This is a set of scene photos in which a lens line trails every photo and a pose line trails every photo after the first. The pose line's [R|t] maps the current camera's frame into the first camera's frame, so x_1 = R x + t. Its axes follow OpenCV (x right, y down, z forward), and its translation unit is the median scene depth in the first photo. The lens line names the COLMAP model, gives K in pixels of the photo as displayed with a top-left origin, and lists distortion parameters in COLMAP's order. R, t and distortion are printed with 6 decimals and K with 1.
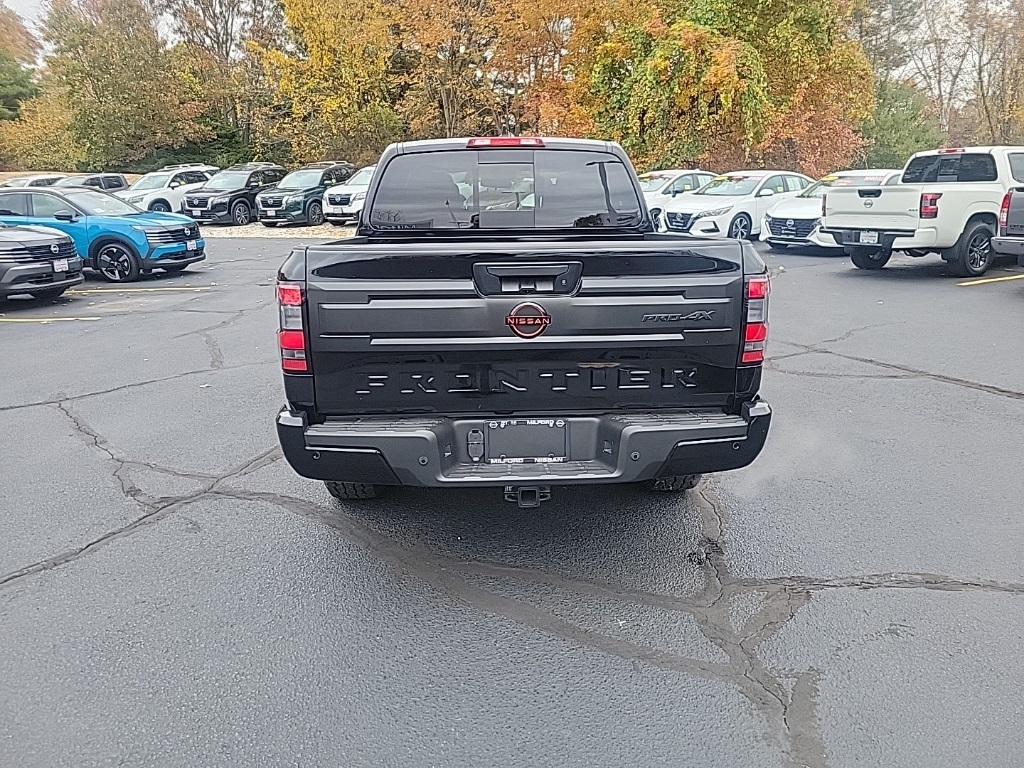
lens RADIAL K [[766.8, 0, 509.9], [0, 766.8, 372.3], [0, 0, 1]] dist [0.048468, -0.000481]
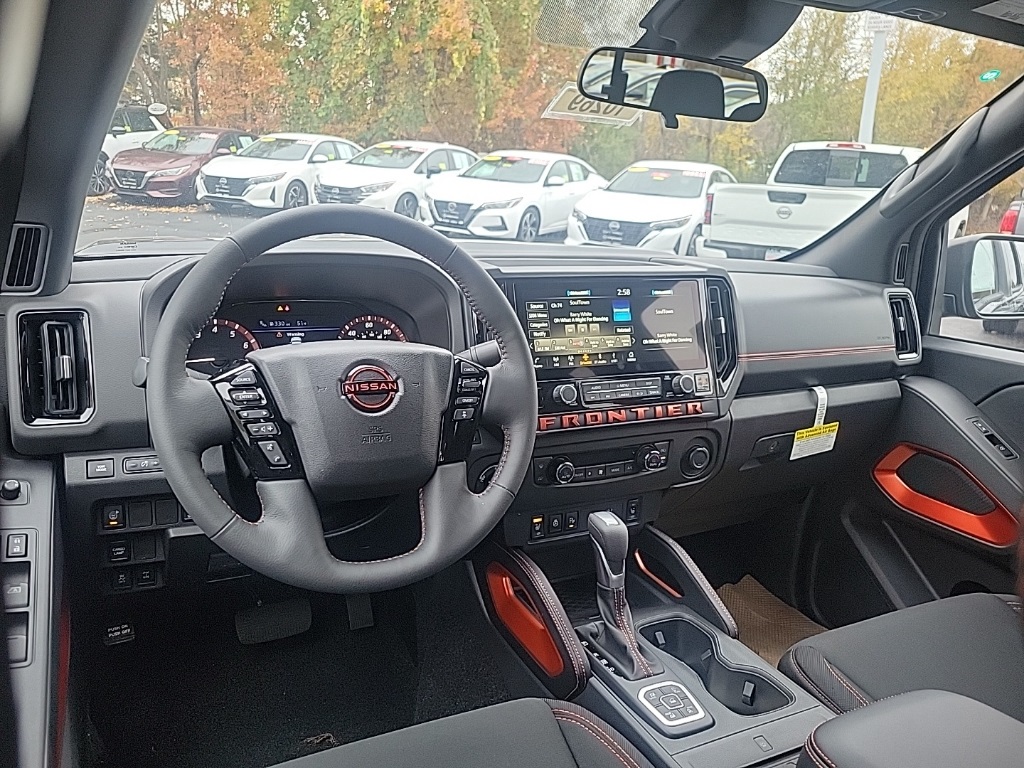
lens RADIAL K [[772.3, 0, 497.7], [0, 772.3, 378.9], [0, 0, 1]] dist [0.028820, -0.002370]
pose [[0.913448, -0.042177, 0.404764, -0.043513], [0.027171, 0.998716, 0.042750, -0.070157], [-0.406047, -0.028052, 0.913421, 0.312228]]
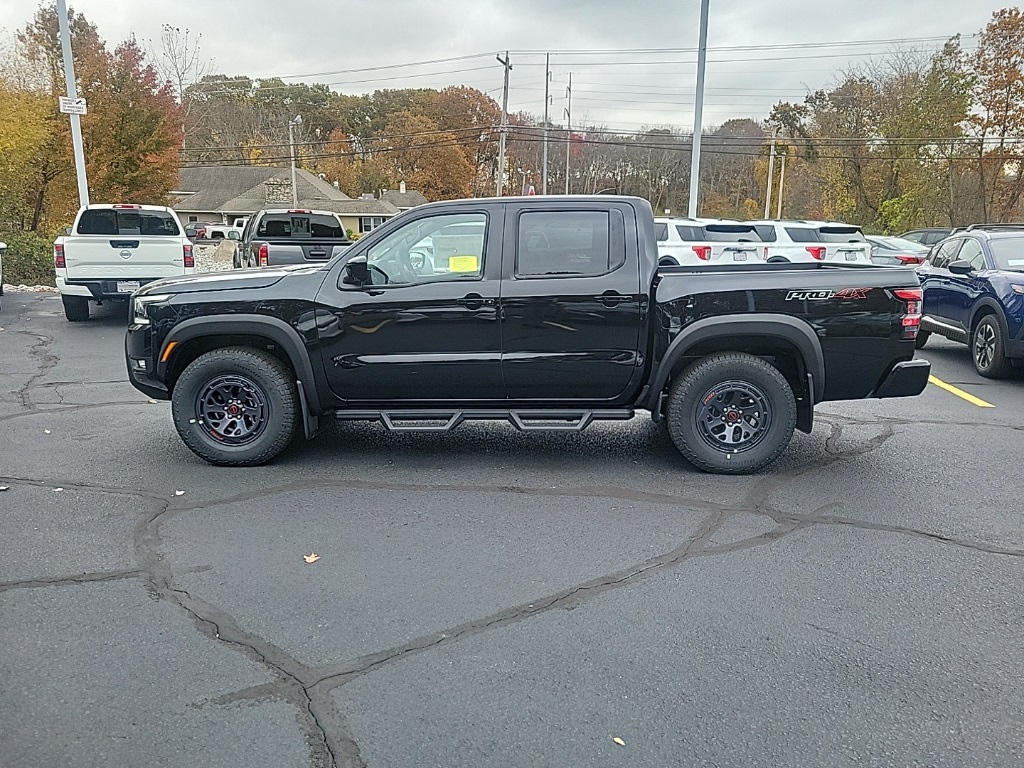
lens RADIAL K [[766.8, 0, 509.9], [0, 766.8, 372.3], [0, 0, 1]] dist [0.048468, -0.000481]
pose [[0.075696, -0.155180, 0.984982, -0.353640], [0.224385, 0.965131, 0.134809, -0.062551], [-0.971556, 0.210810, 0.107876, 0.295432]]
